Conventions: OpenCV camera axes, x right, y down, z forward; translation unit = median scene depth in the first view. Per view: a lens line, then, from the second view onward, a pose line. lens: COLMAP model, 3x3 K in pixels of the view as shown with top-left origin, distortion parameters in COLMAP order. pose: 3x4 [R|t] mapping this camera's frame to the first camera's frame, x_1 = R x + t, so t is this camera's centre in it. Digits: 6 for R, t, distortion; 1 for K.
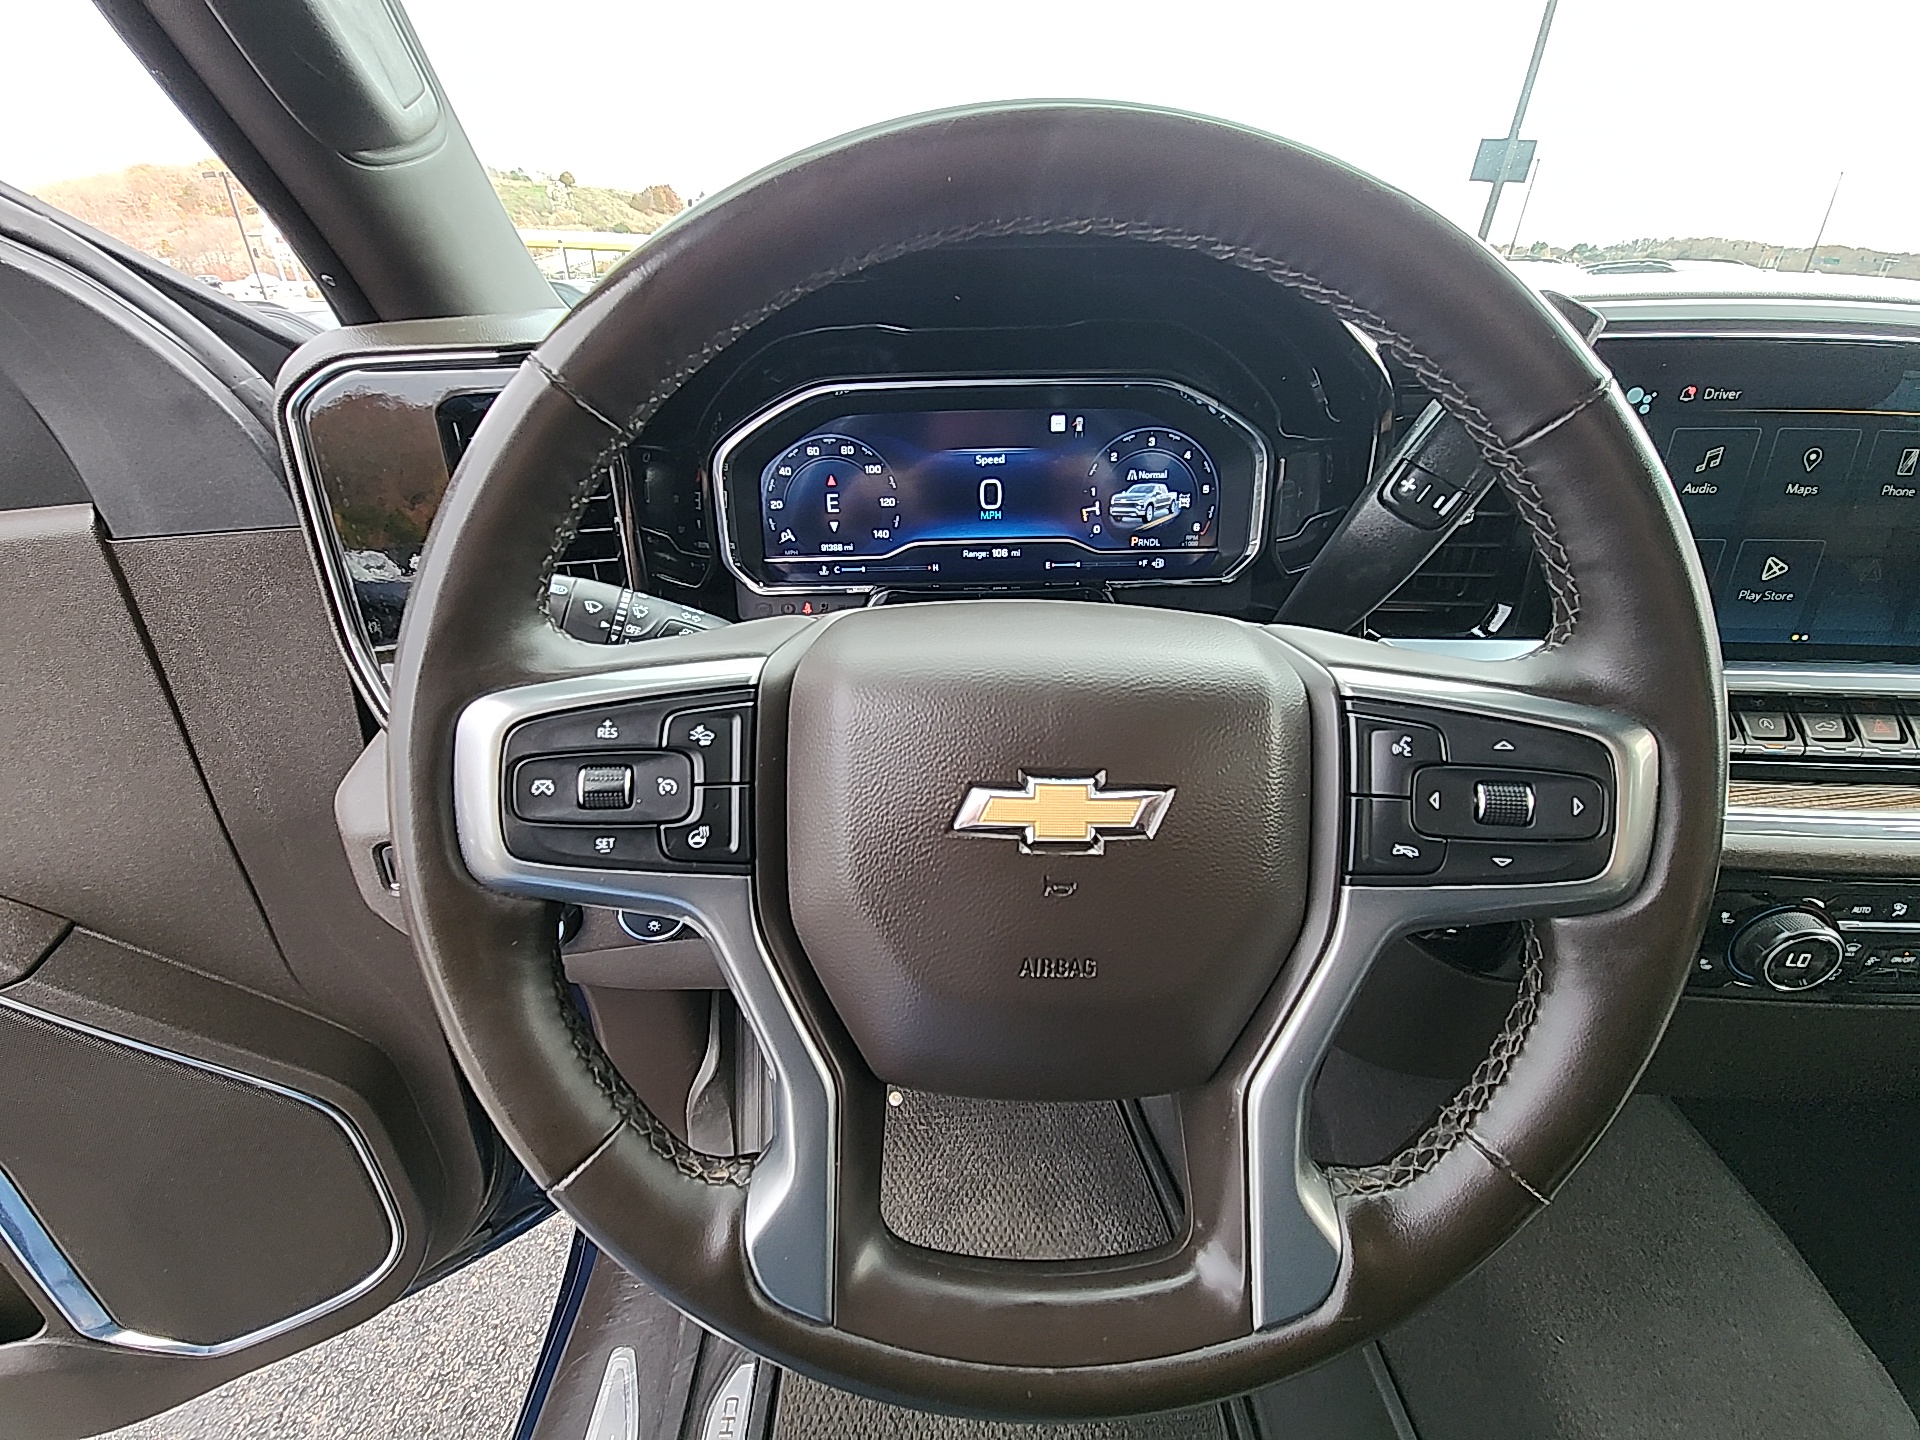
lens RADIAL K [[776.7, 0, 950.1], [0, 776.7, 699.8], [0, 0, 1]] dist [0.013492, -0.007654]
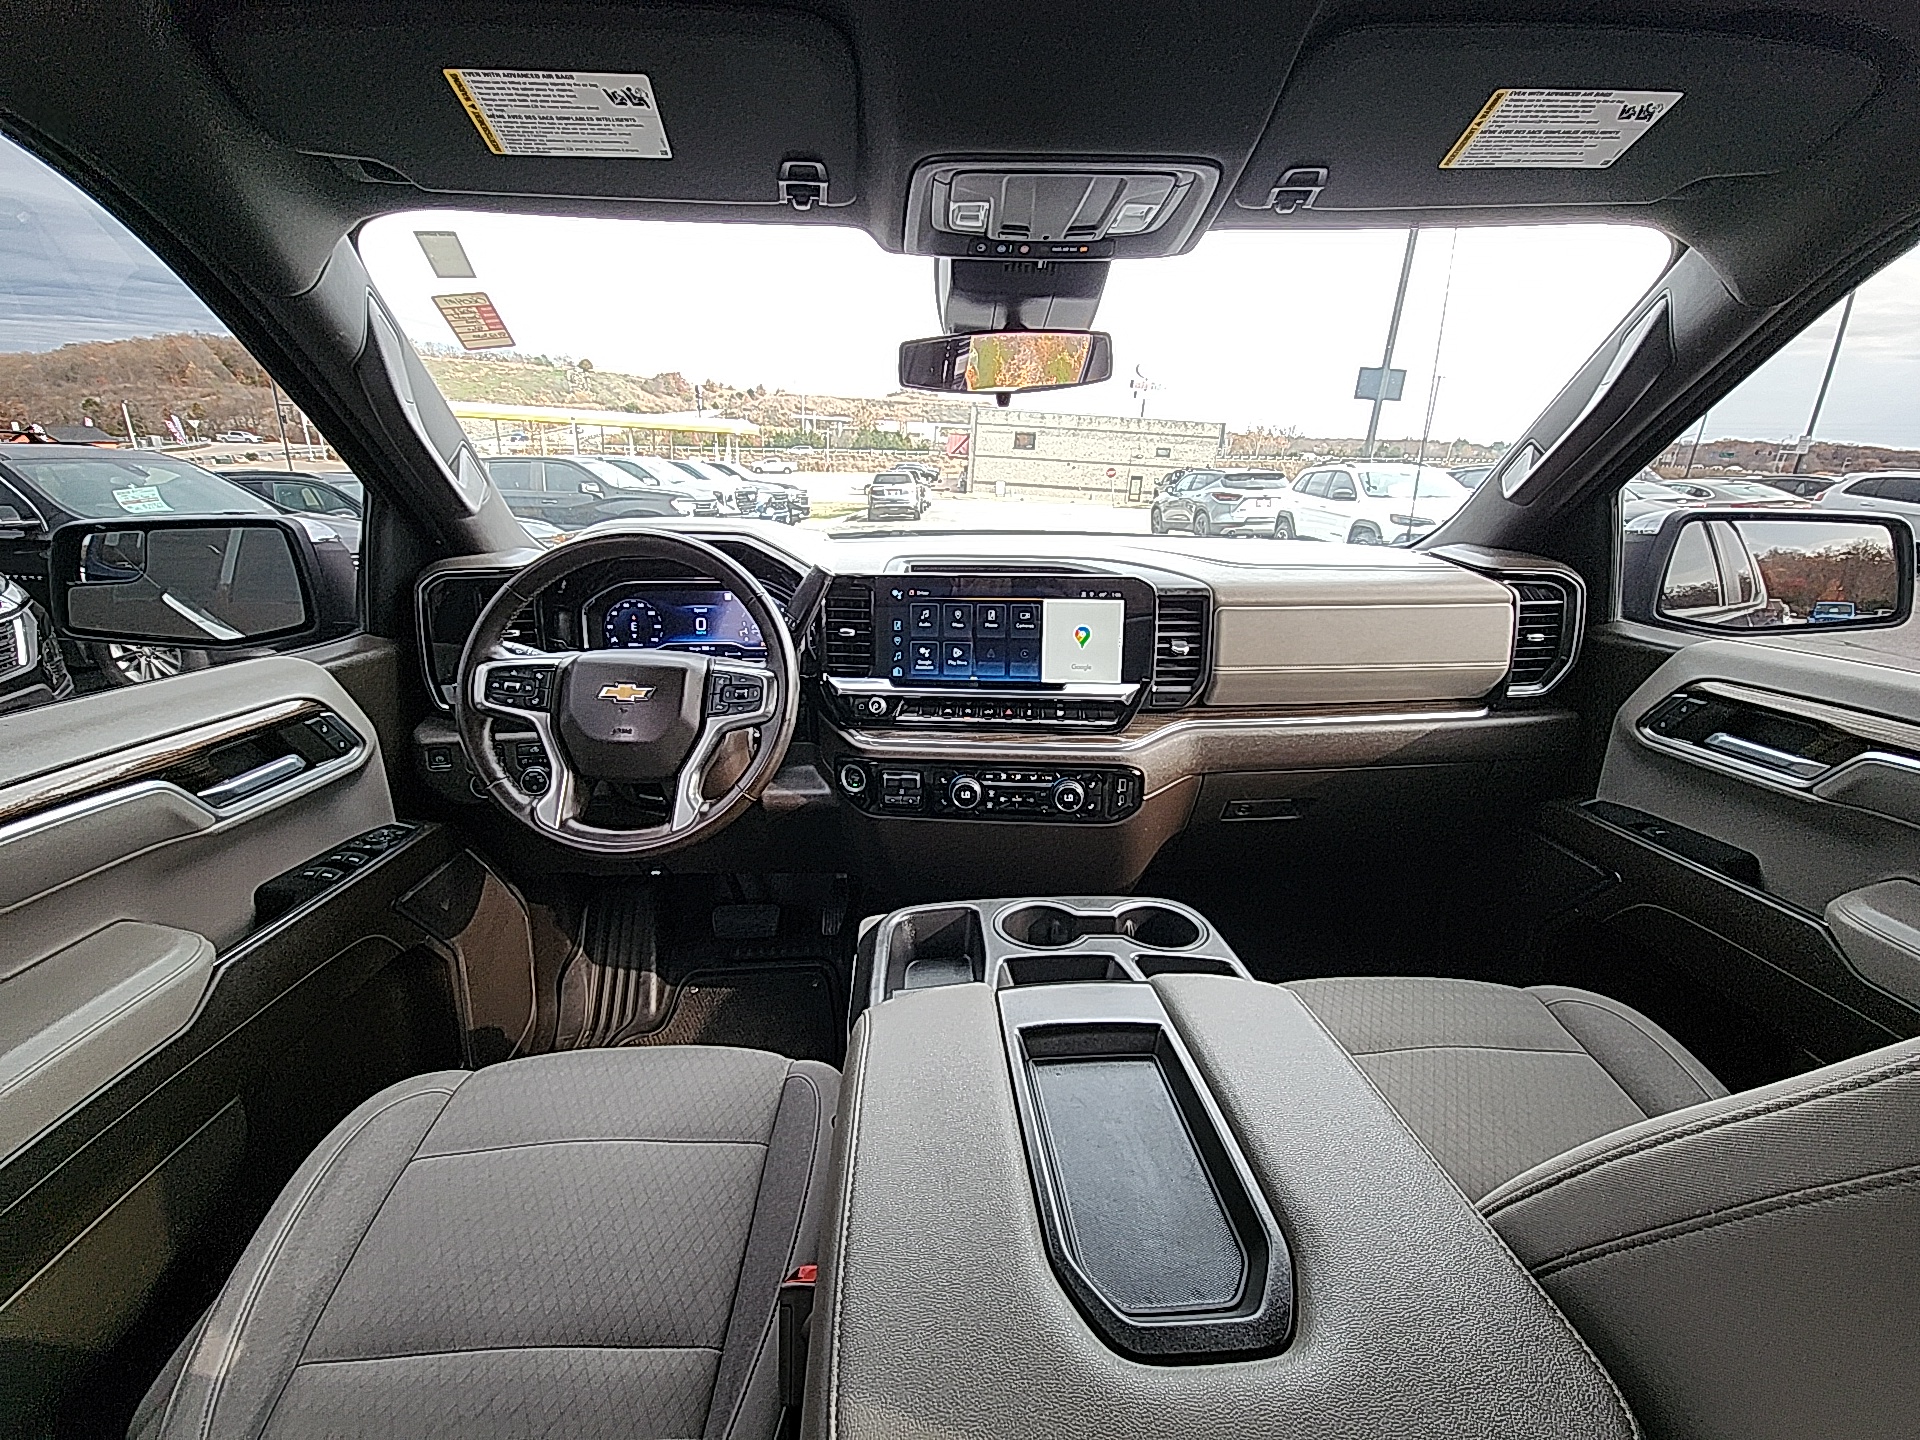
lens RADIAL K [[772.4, 0, 956.0], [0, 772.4, 701.1], [0, 0, 1]] dist [-0.000883, -0.000401]
pose [[0.999258, 0.015280, 0.035354, 0.777099], [-0.008335, 0.981973, -0.188835, 0.422458], [-0.037602, 0.188400, 0.981372, -1.354840]]
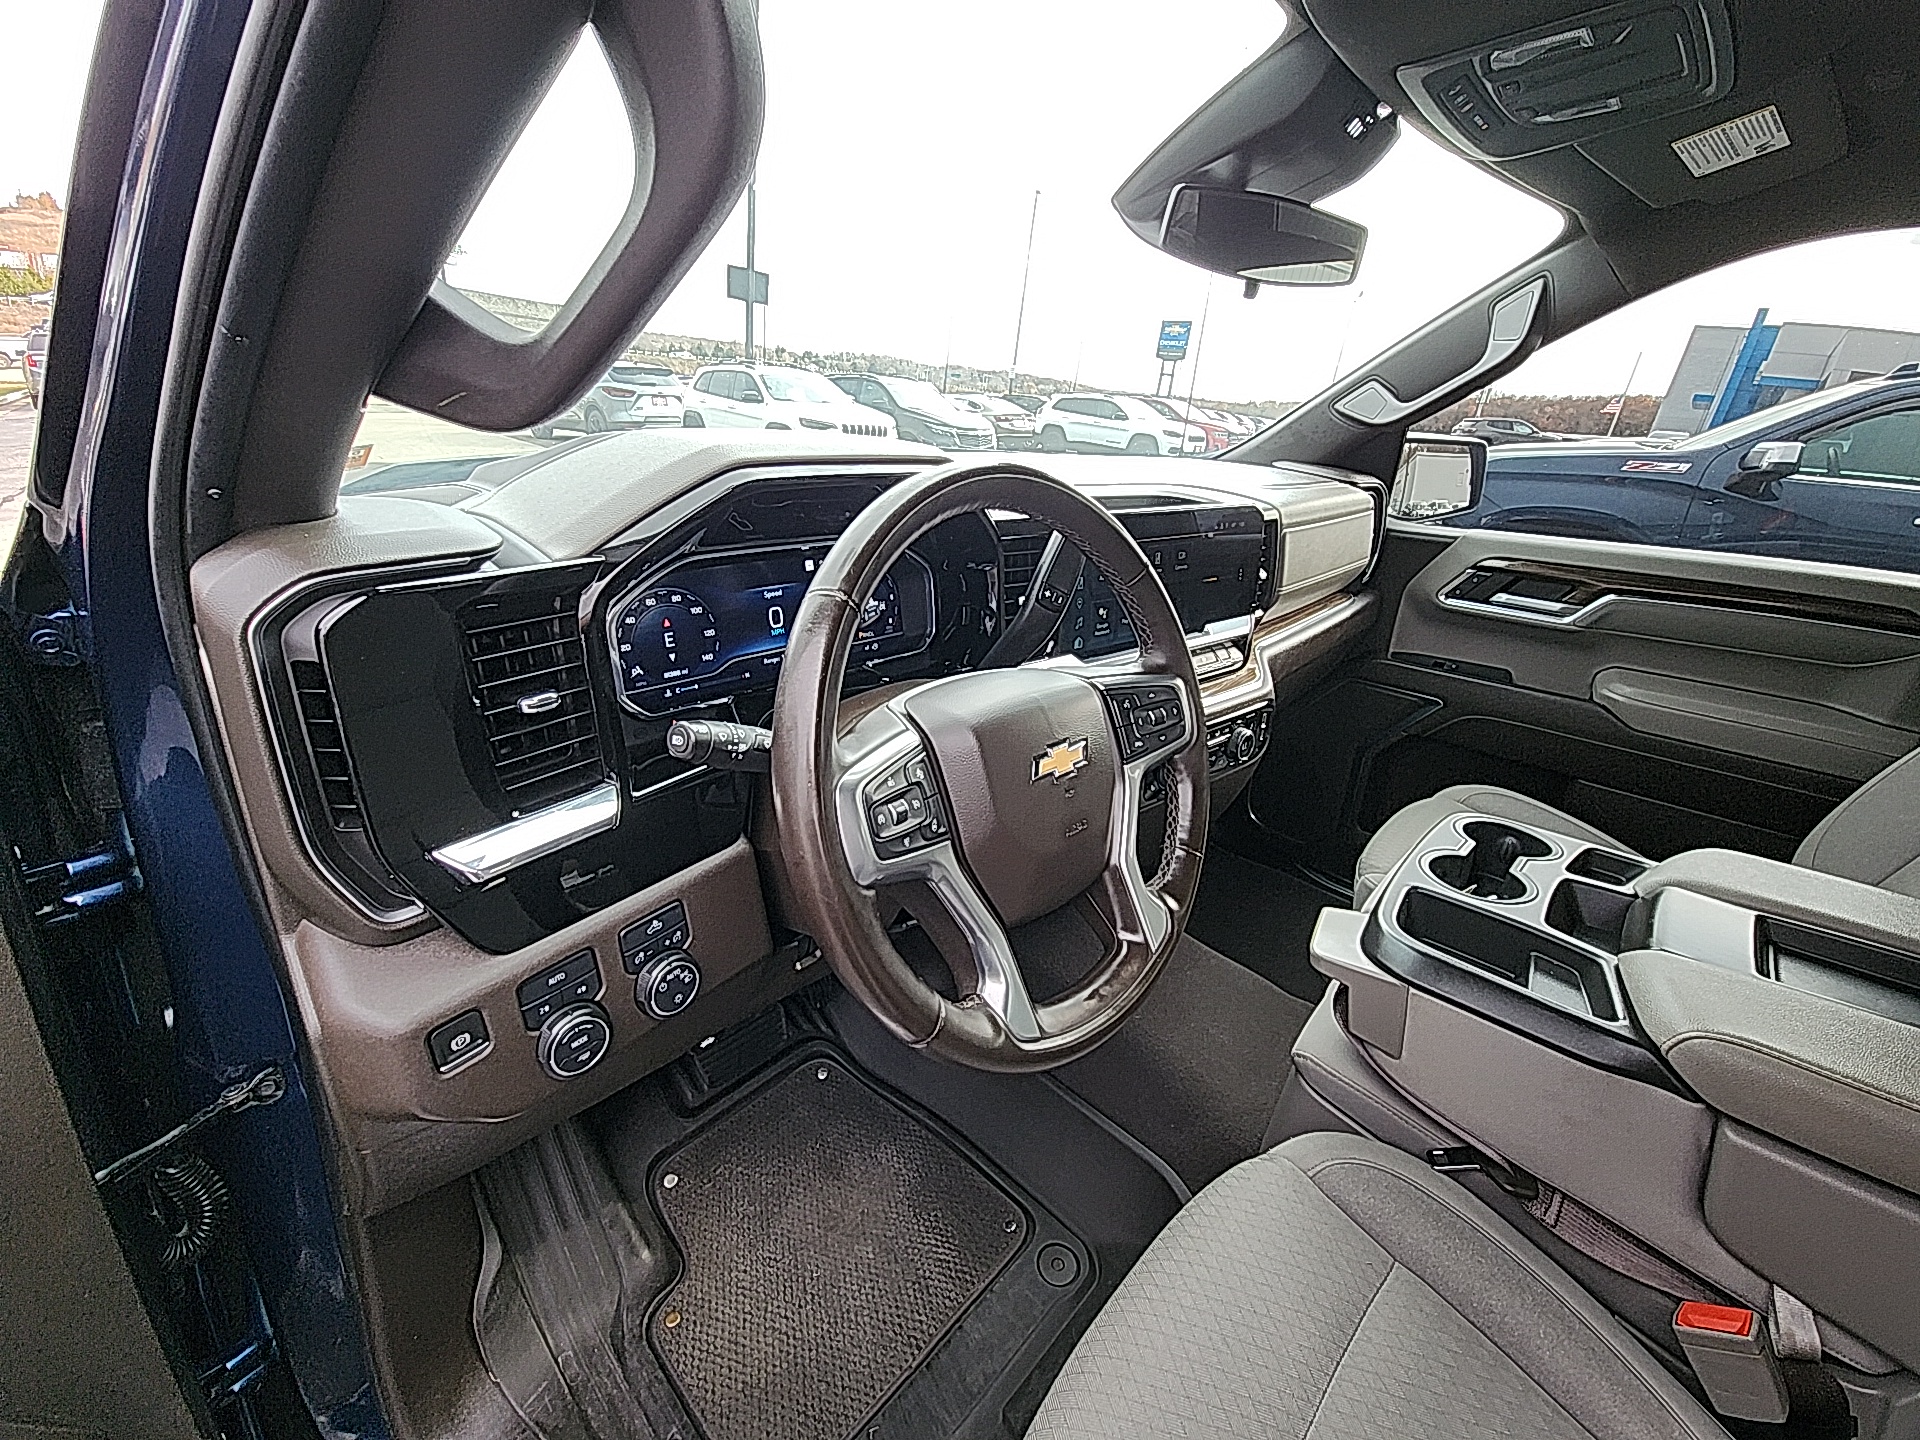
lens RADIAL K [[772.7, 0, 952.6], [0, 772.7, 703.0], [0, 0, 1]] dist [0.002150, -0.000270]
pose [[0.706210, -0.200976, 0.678879, -0.719979], [0.252063, 0.967409, 0.024182, -0.070063], [-0.661613, 0.154043, 0.733852, -0.215791]]
